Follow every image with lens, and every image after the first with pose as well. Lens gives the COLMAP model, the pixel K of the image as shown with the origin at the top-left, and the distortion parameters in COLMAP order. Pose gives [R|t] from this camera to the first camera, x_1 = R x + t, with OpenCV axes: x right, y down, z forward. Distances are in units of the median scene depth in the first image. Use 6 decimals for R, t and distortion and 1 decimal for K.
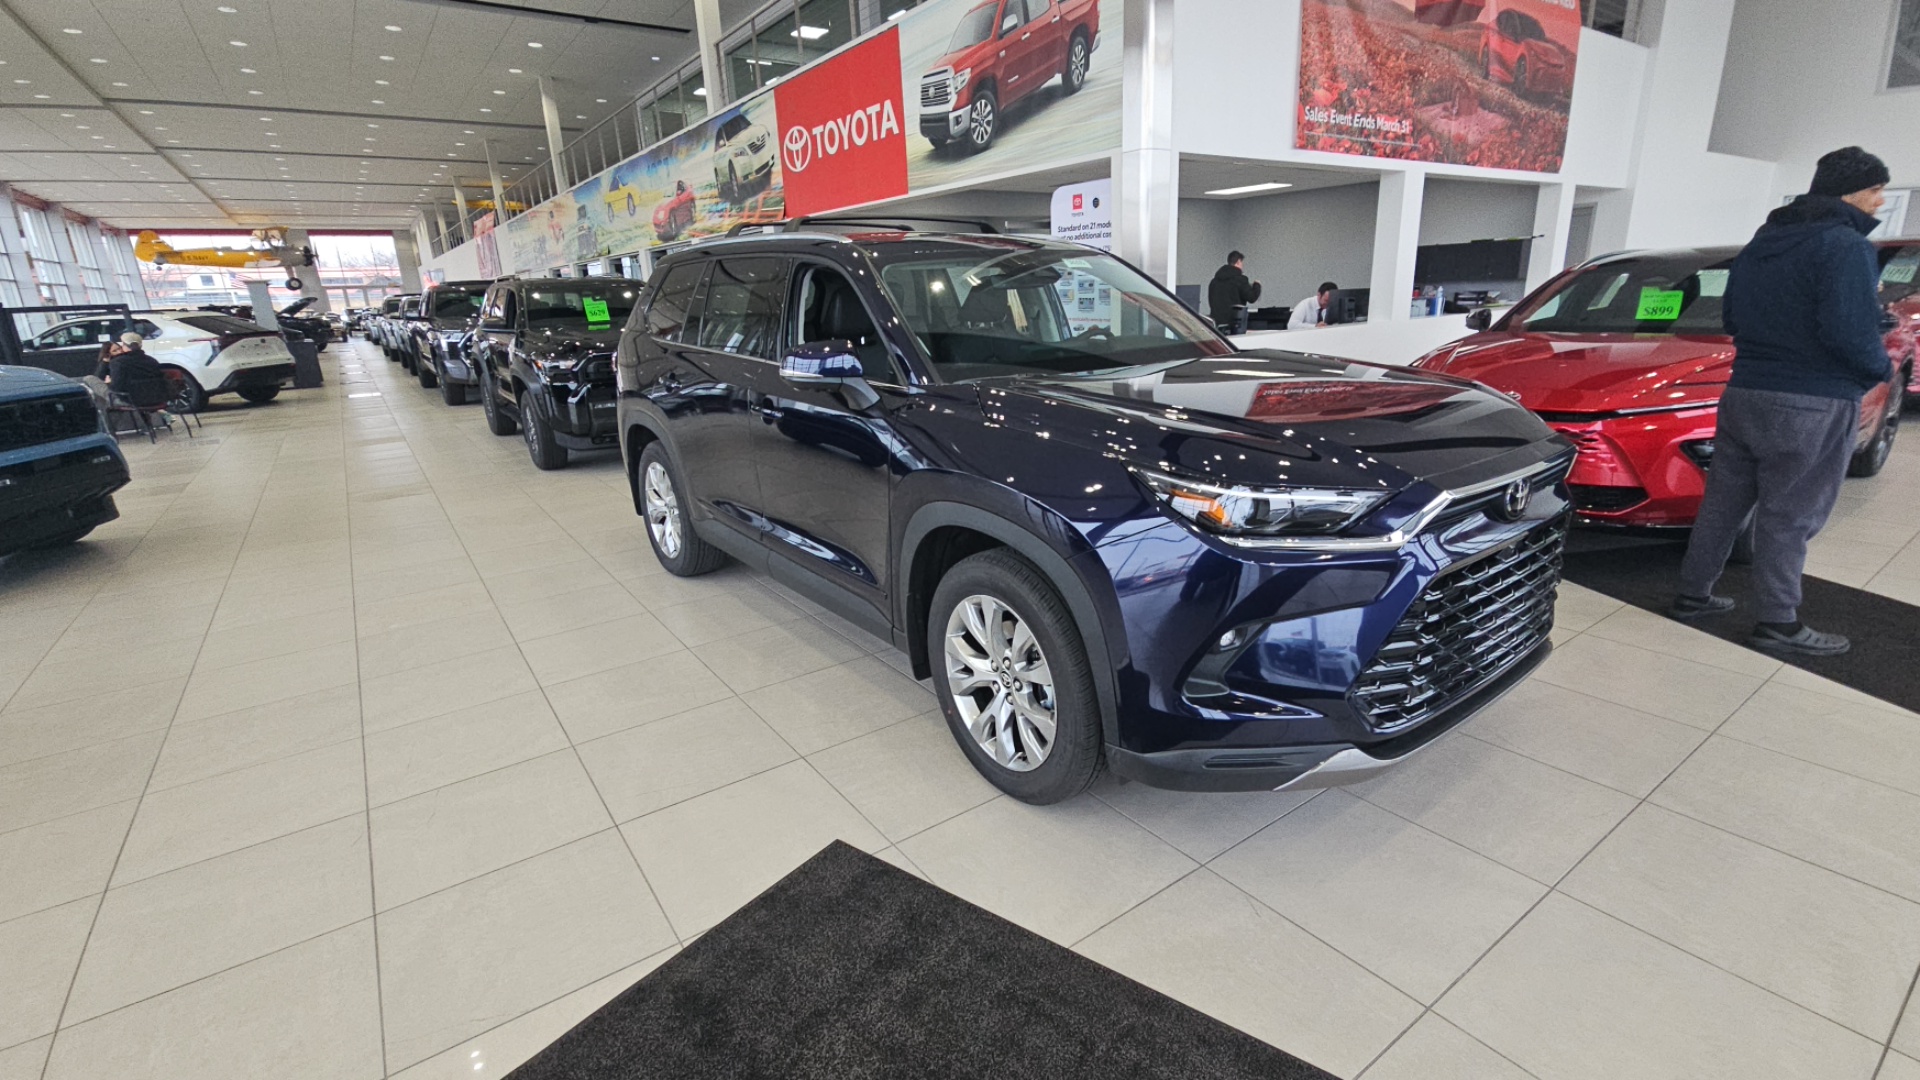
lens RADIAL K [[857.8, 0, 970.9], [0, 857.8, 539.1], [0, 0, 1]] dist [0.008418, -0.006079]
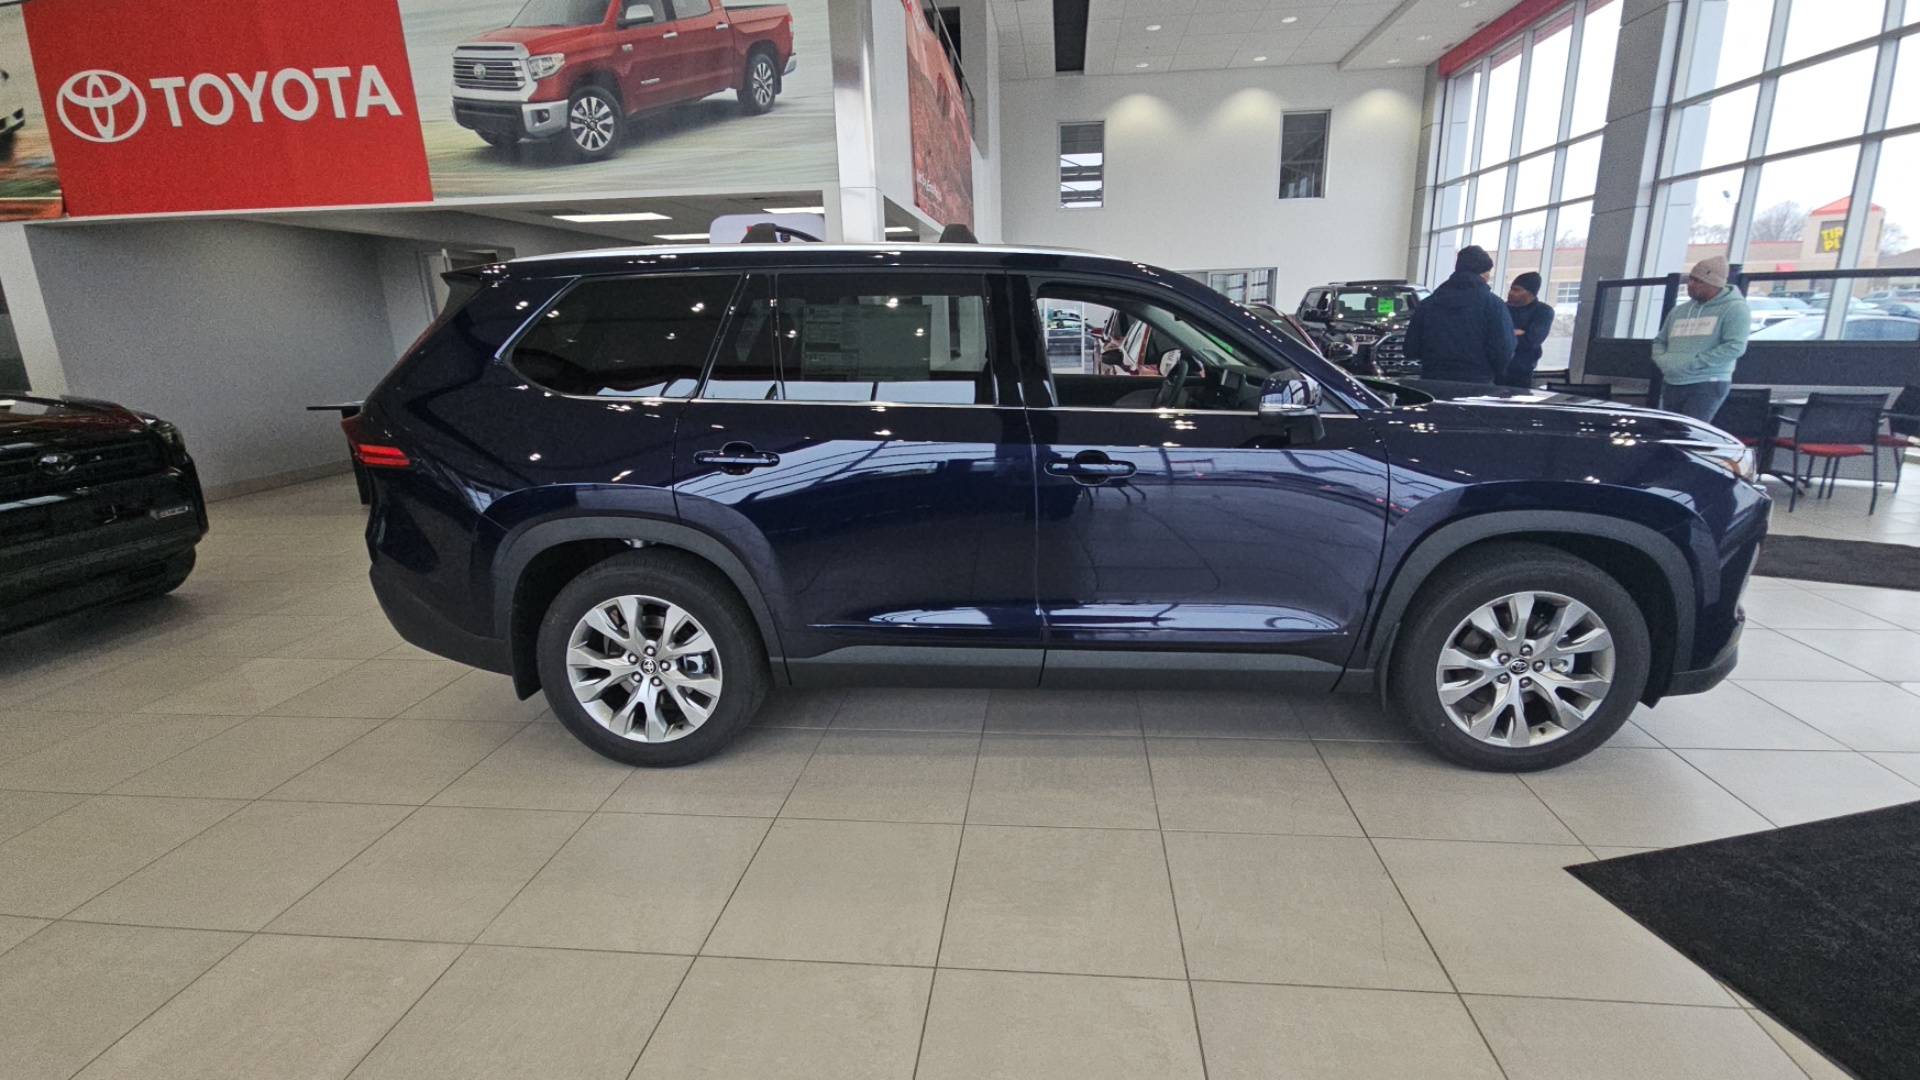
lens RADIAL K [[857.8, 0, 979.6], [0, 857.8, 540.4], [0, 0, 1]] dist [0.008418, -0.006079]
pose [[0.658547, -0.170472, 0.732977, -0.395870], [0.212709, 0.976453, 0.035989, -0.059459], [-0.721853, 0.132210, 0.679300, 0.245227]]
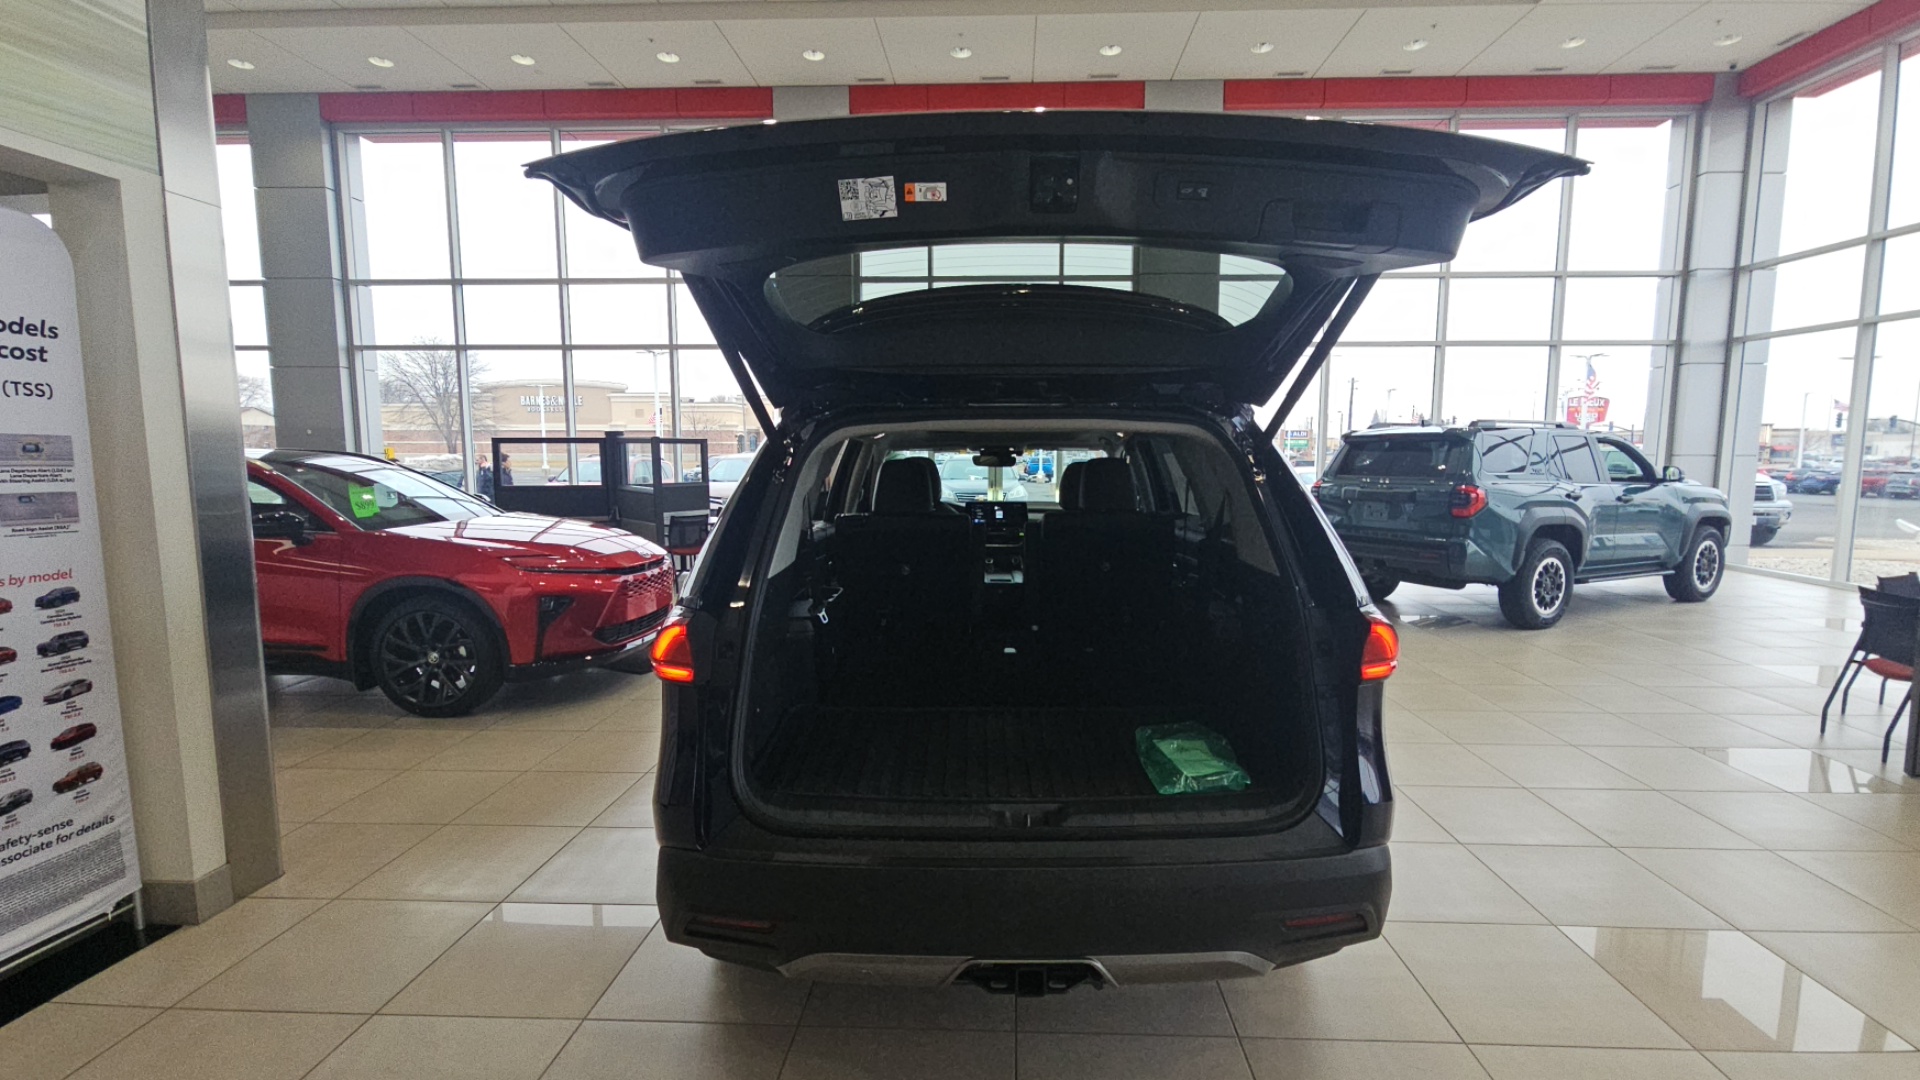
lens RADIAL K [[857.8, 0, 981.3], [0, 857.8, 533.0], [0, 0, 1]] dist [0.008418, -0.006079]
pose [[-0.791514, -0.025261, 0.610629, -0.346867], [0.198938, 0.934080, 0.296511, -0.274857], [-0.577866, 0.356170, -0.734312, 0.939954]]
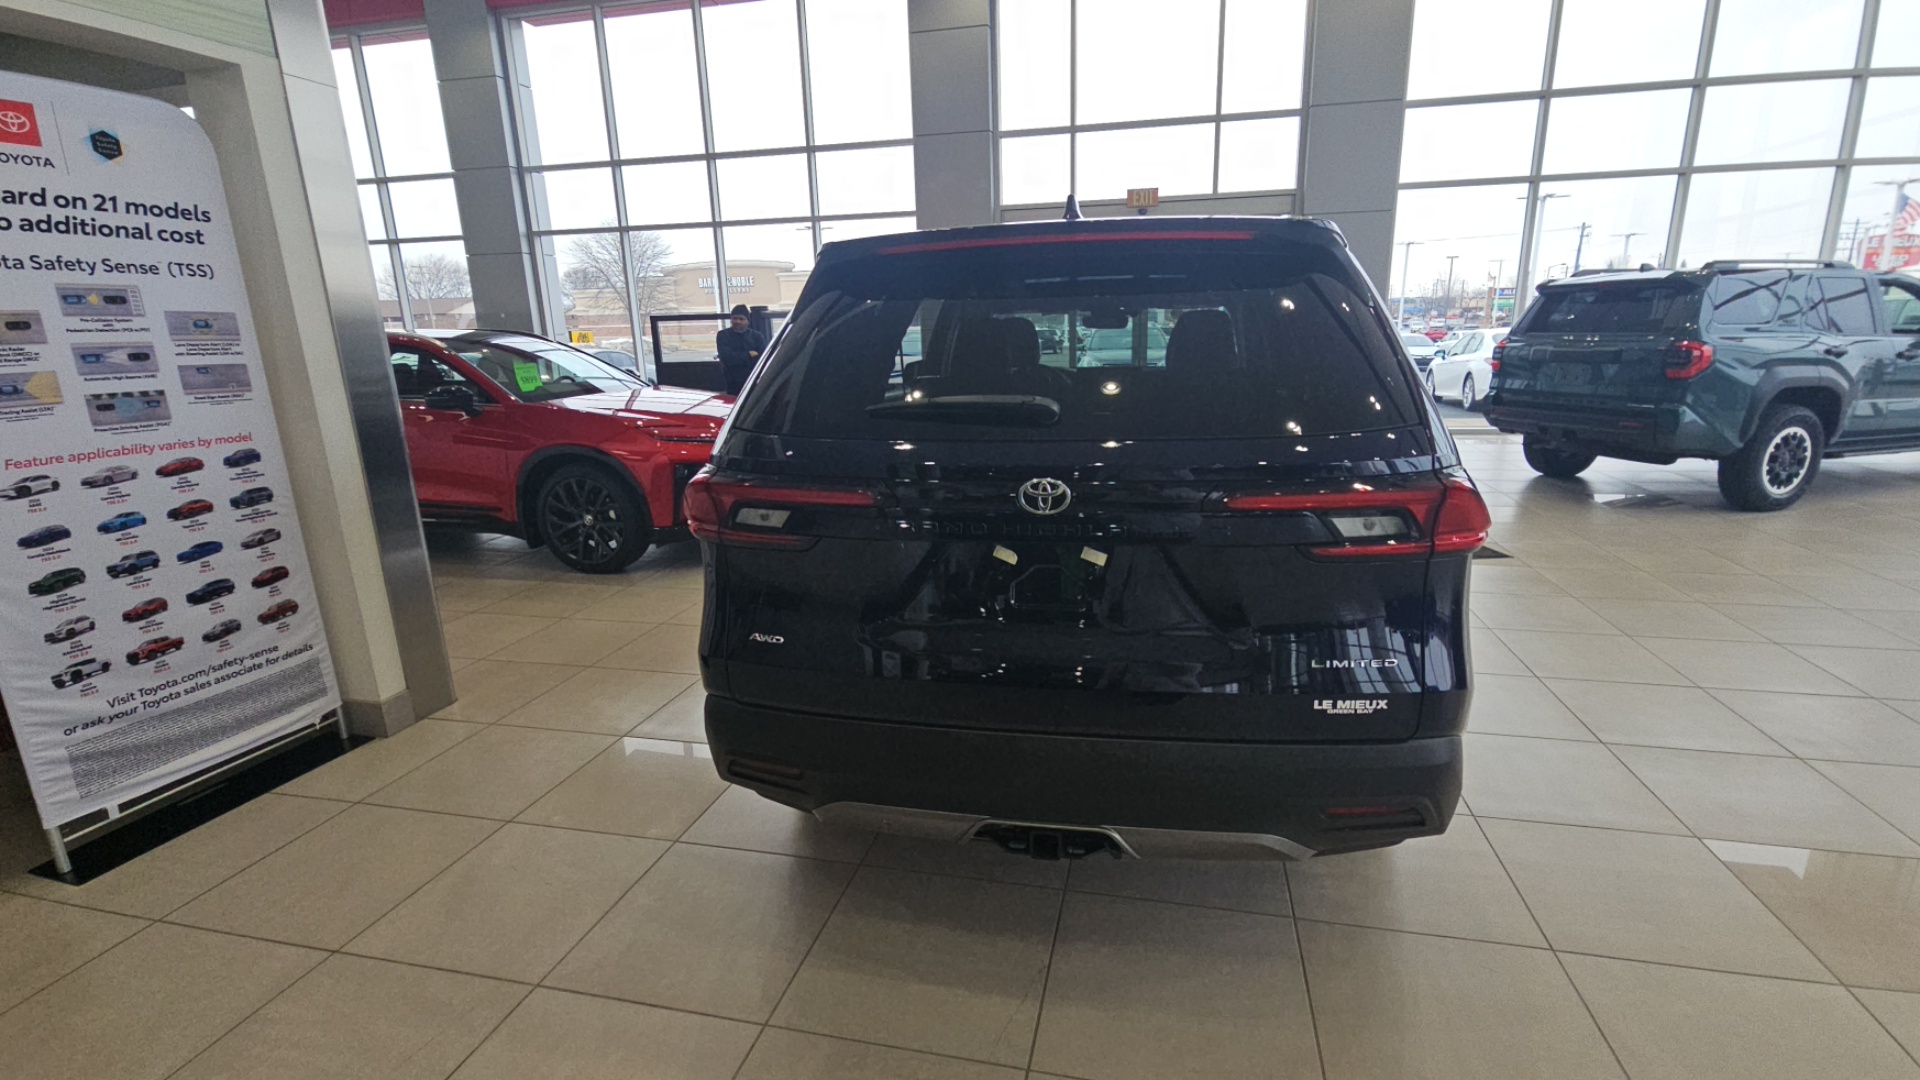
lens RADIAL K [[857.8, 0, 983.9], [0, 857.8, 534.4], [0, 0, 1]] dist [0.008418, -0.006079]
pose [[-0.663586, -0.128077, 0.737054, -0.366338], [0.256765, 0.886393, 0.385199, -0.255980], [-0.702655, 0.444863, -0.555313, 0.906587]]
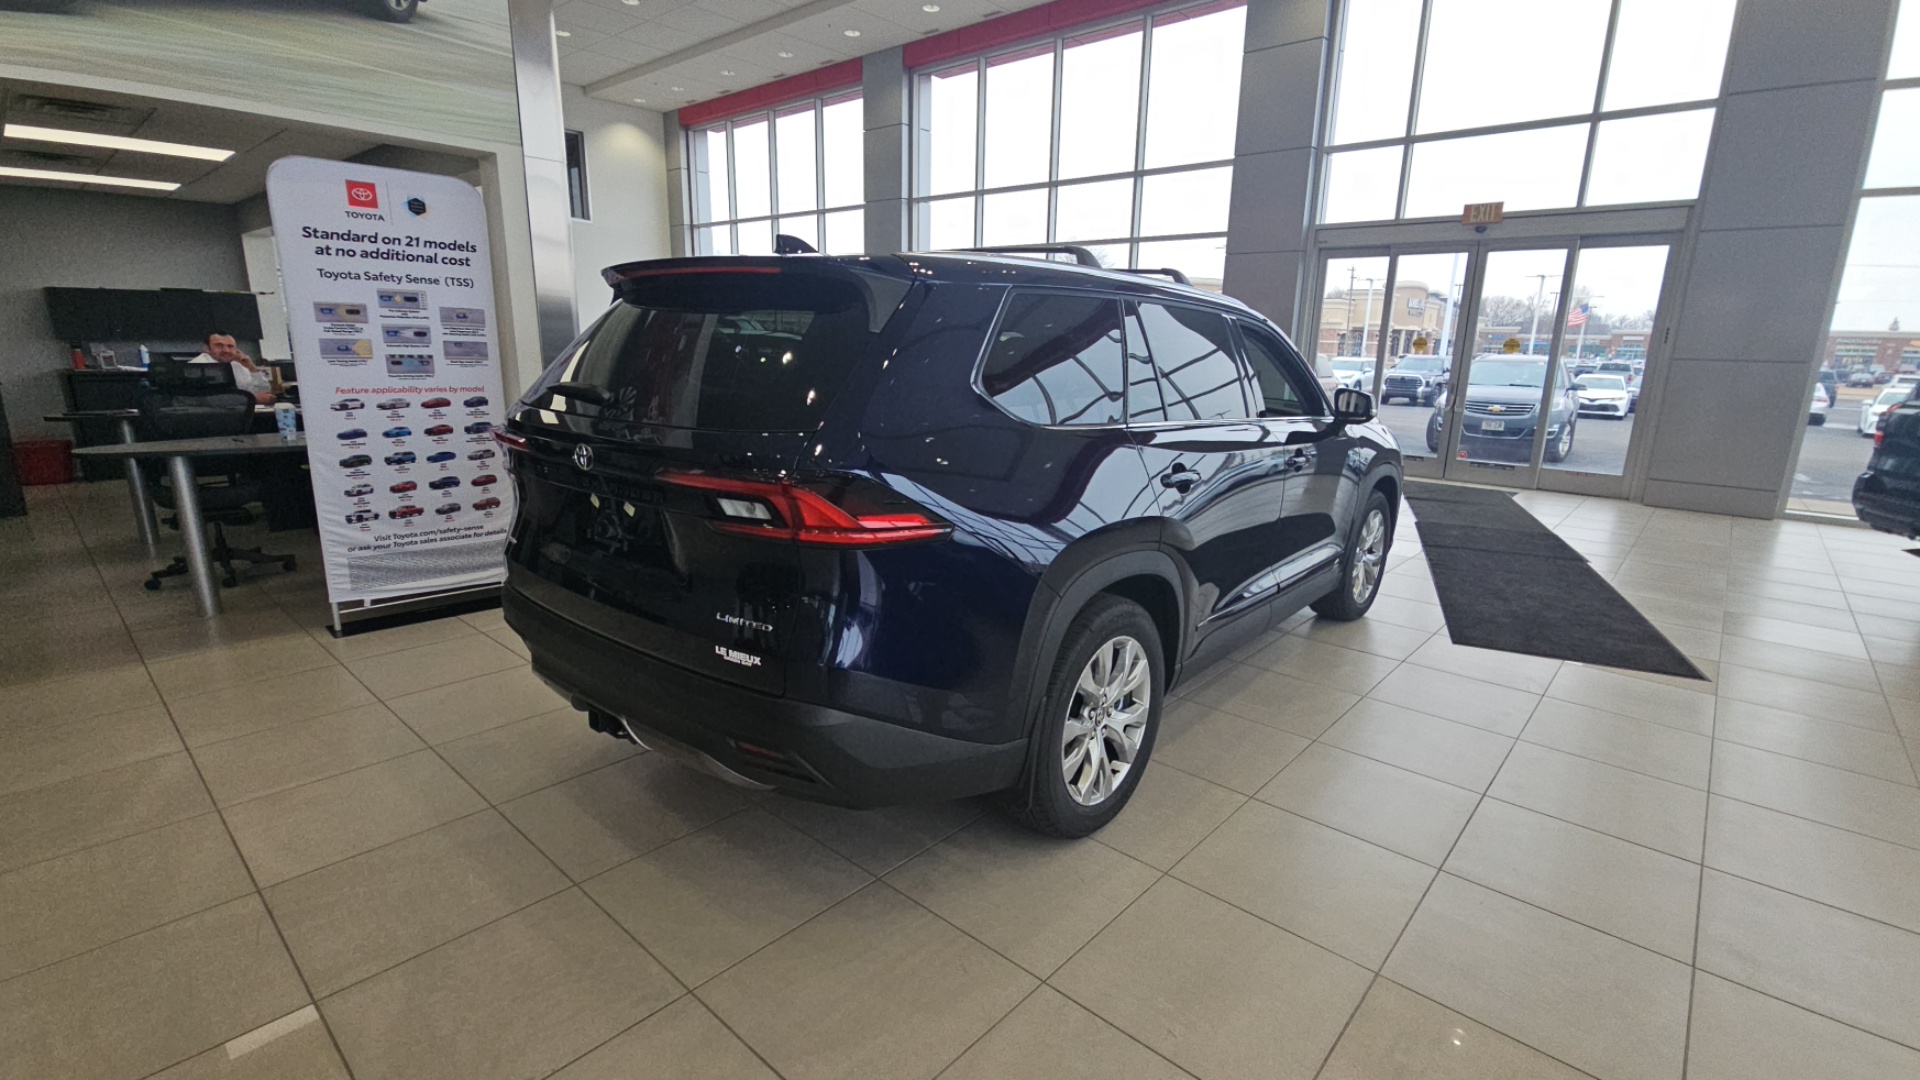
lens RADIAL K [[857.8, 0, 984.8], [0, 857.8, 535.4], [0, 0, 1]] dist [0.008418, -0.006079]
pose [[-0.231676, -0.186892, 0.954672, -0.532822], [0.259654, 0.933887, 0.245835, -0.191079], [-0.937500, 0.304838, -0.167832, 0.705421]]
